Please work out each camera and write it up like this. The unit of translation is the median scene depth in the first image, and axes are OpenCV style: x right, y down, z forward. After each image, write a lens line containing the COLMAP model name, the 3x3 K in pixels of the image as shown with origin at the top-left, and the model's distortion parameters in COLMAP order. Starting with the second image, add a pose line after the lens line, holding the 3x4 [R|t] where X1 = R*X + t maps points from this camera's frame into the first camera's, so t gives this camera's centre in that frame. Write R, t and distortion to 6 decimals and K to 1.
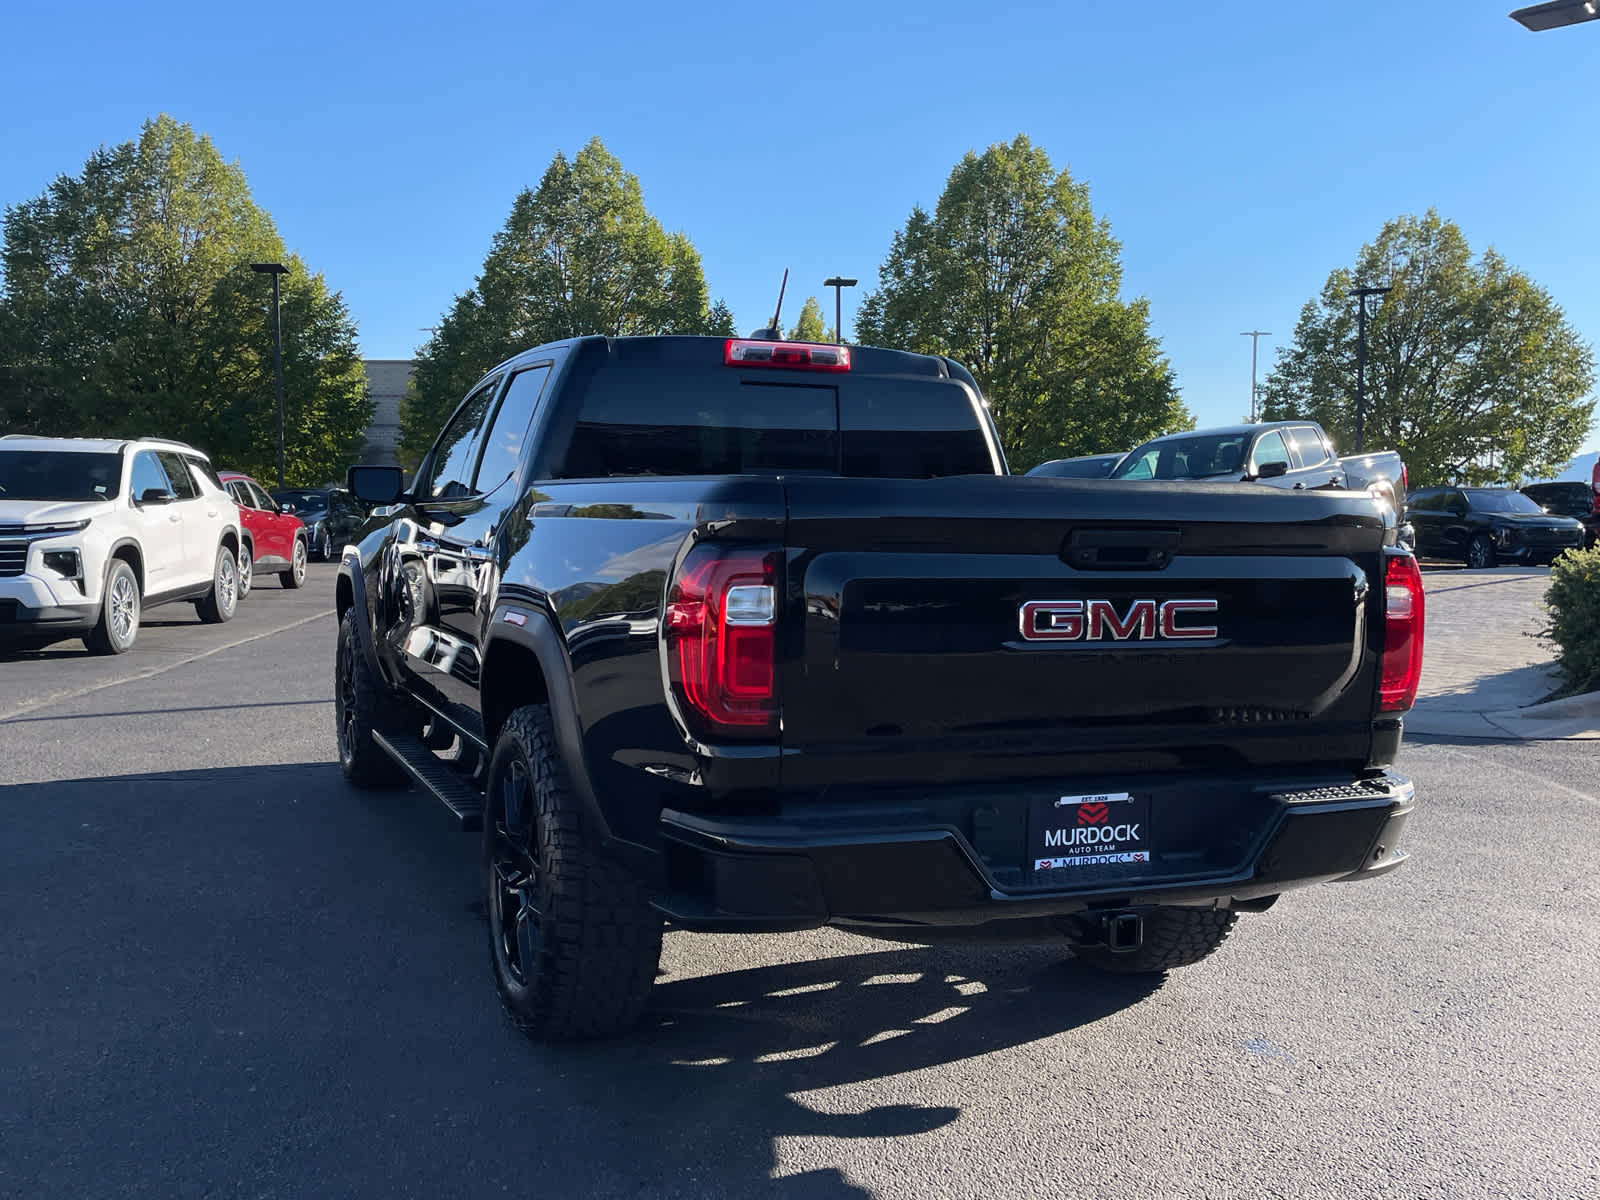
lens RADIAL K [[1567.5, 0, 772.1], [0, 1567.5, 629.2], [0, 0, 1]] dist [0.054583, 0.000000]
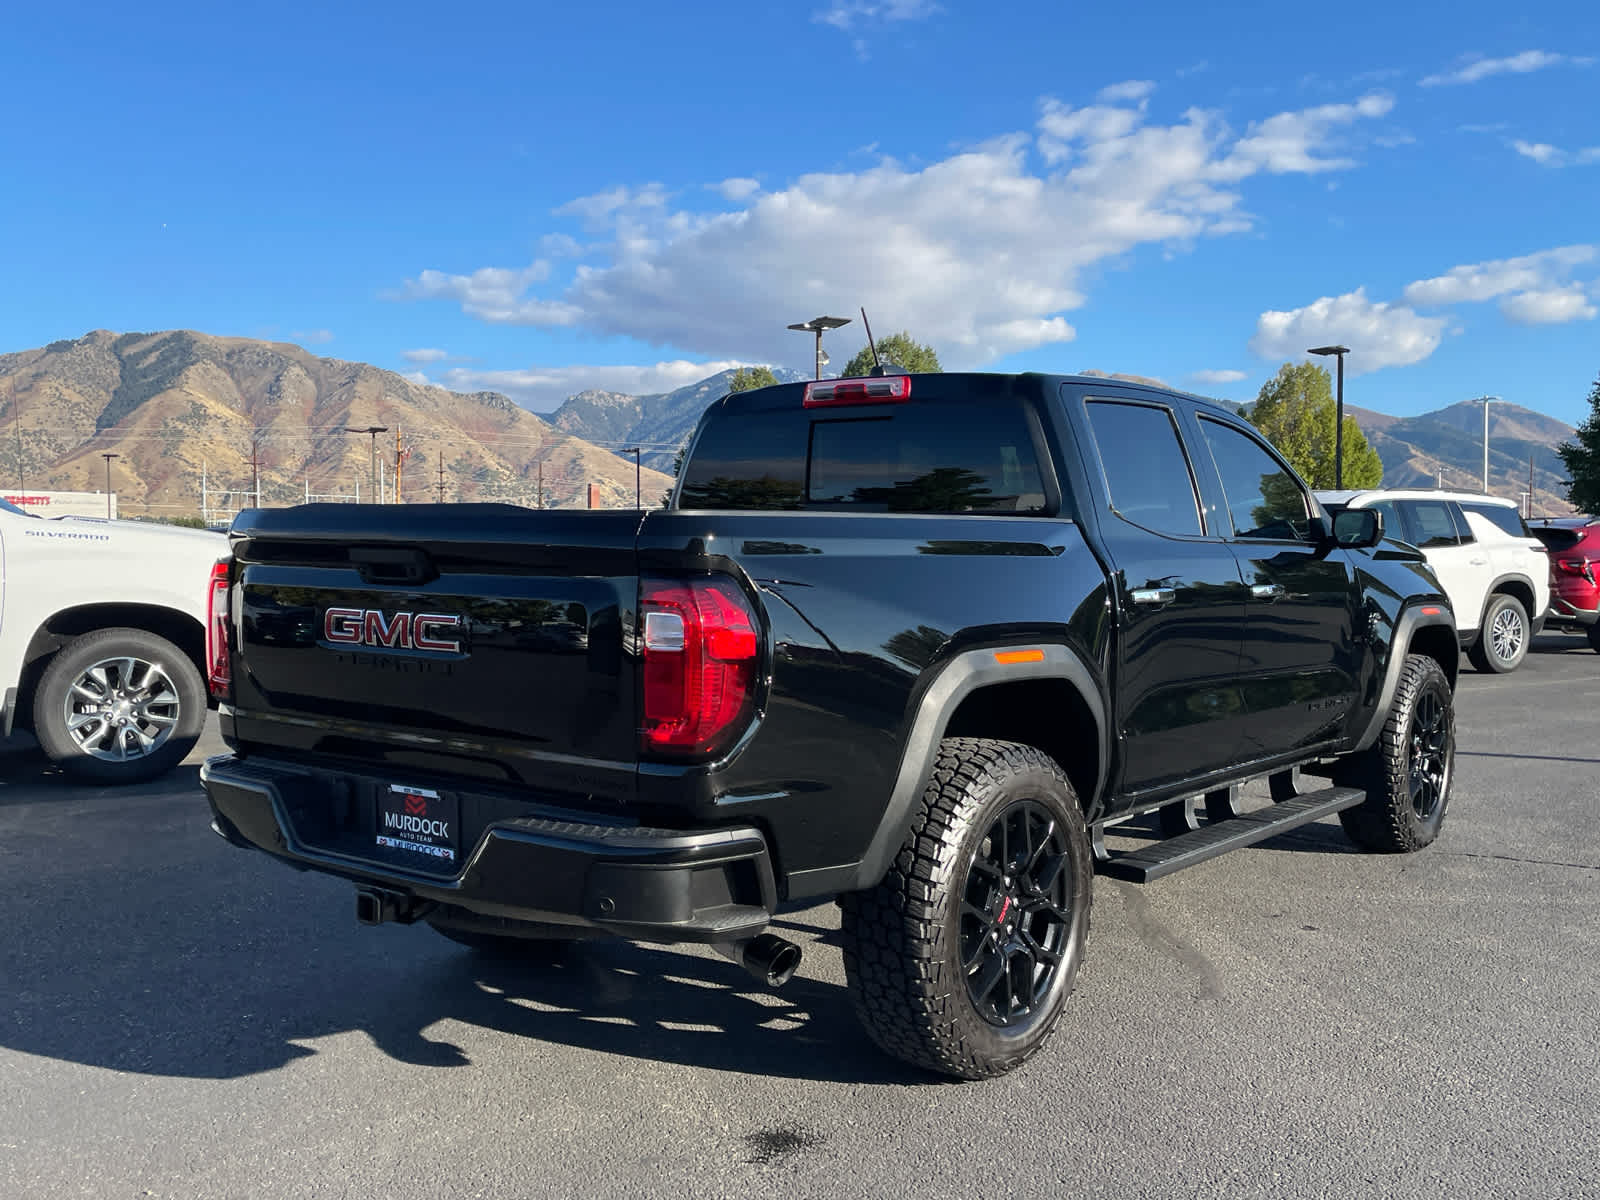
lens RADIAL K [[1567.5, 0, 811.2], [0, 1567.5, 610.6], [0, 0, 1]] dist [0.054583, 0.000000]
pose [[0.486050, 0.027118, -0.873510, 0.119188], [-0.068718, 0.997610, -0.007266, -0.002772], [0.871225, 0.063558, 0.486752, 0.063393]]
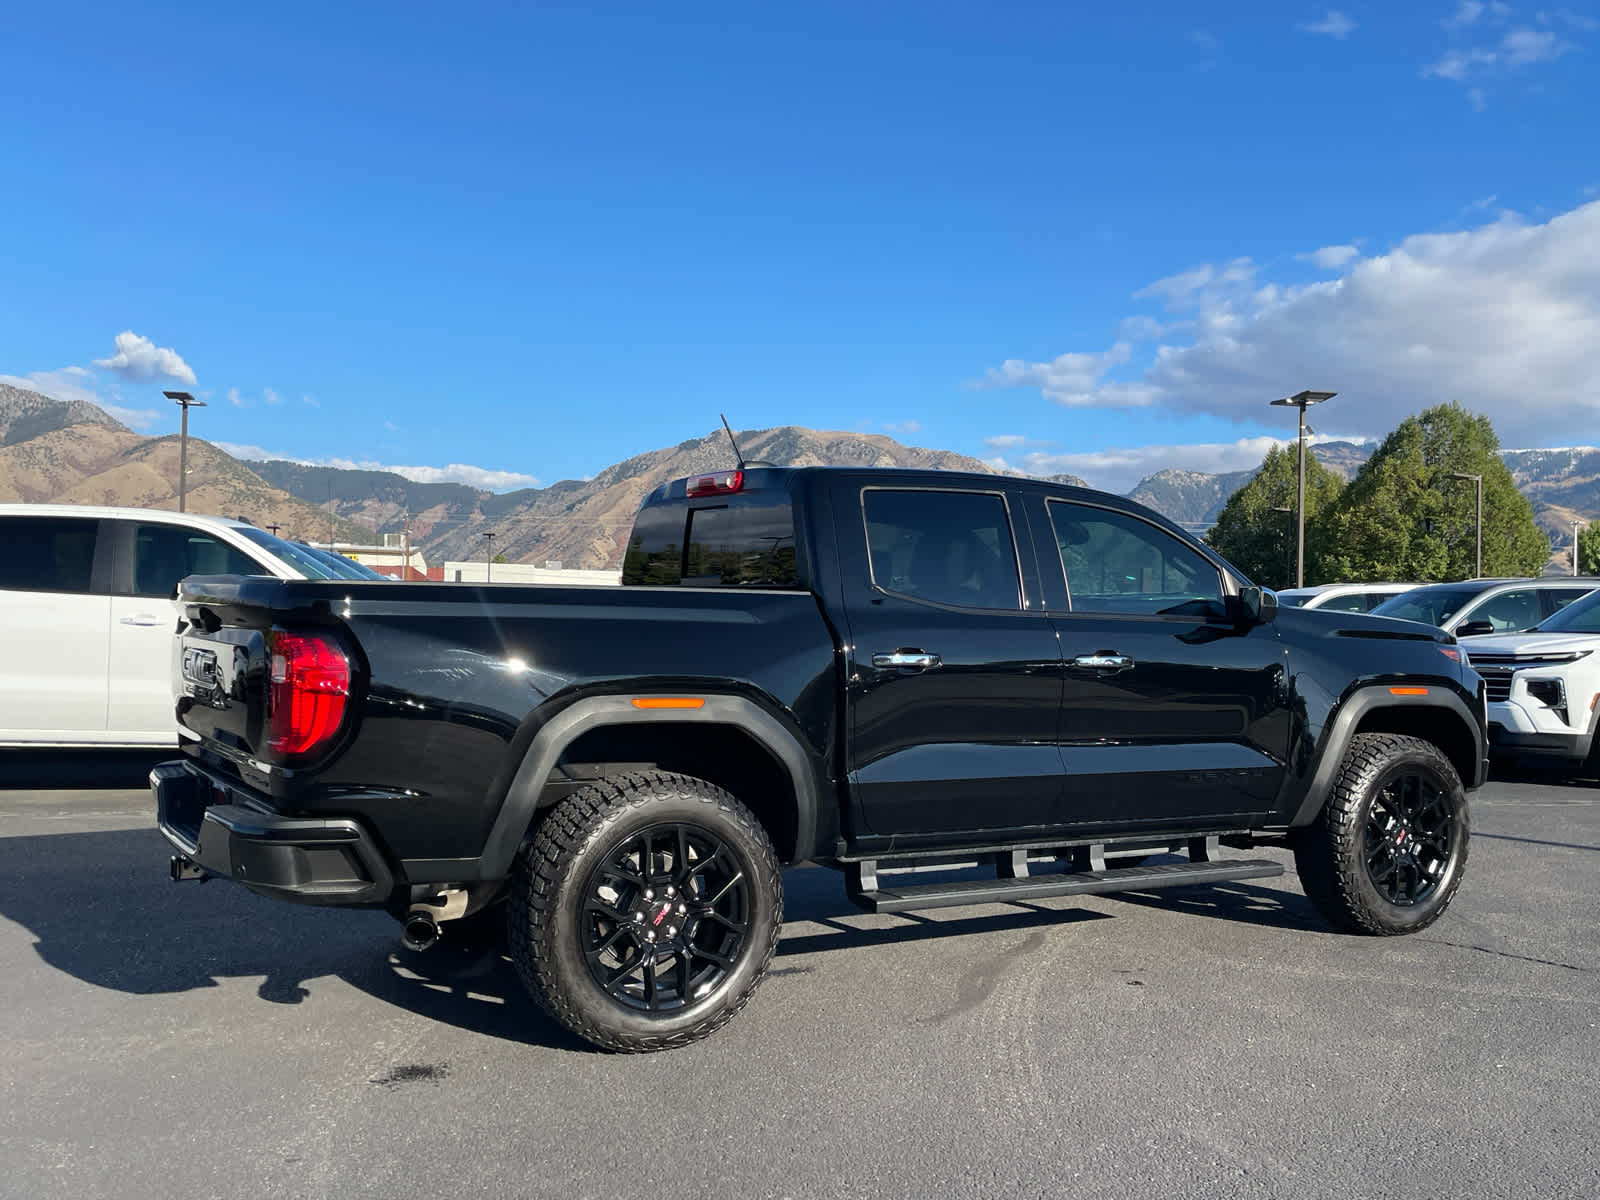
lens RADIAL K [[1567.5, 0, 797.6], [0, 1567.5, 594.7], [0, 0, 1]] dist [0.054583, 0.000000]
pose [[0.138533, -0.024941, -0.990044, 0.162803], [-0.093473, 0.994891, -0.038142, -0.006386], [0.985937, 0.097826, 0.135494, 0.119742]]
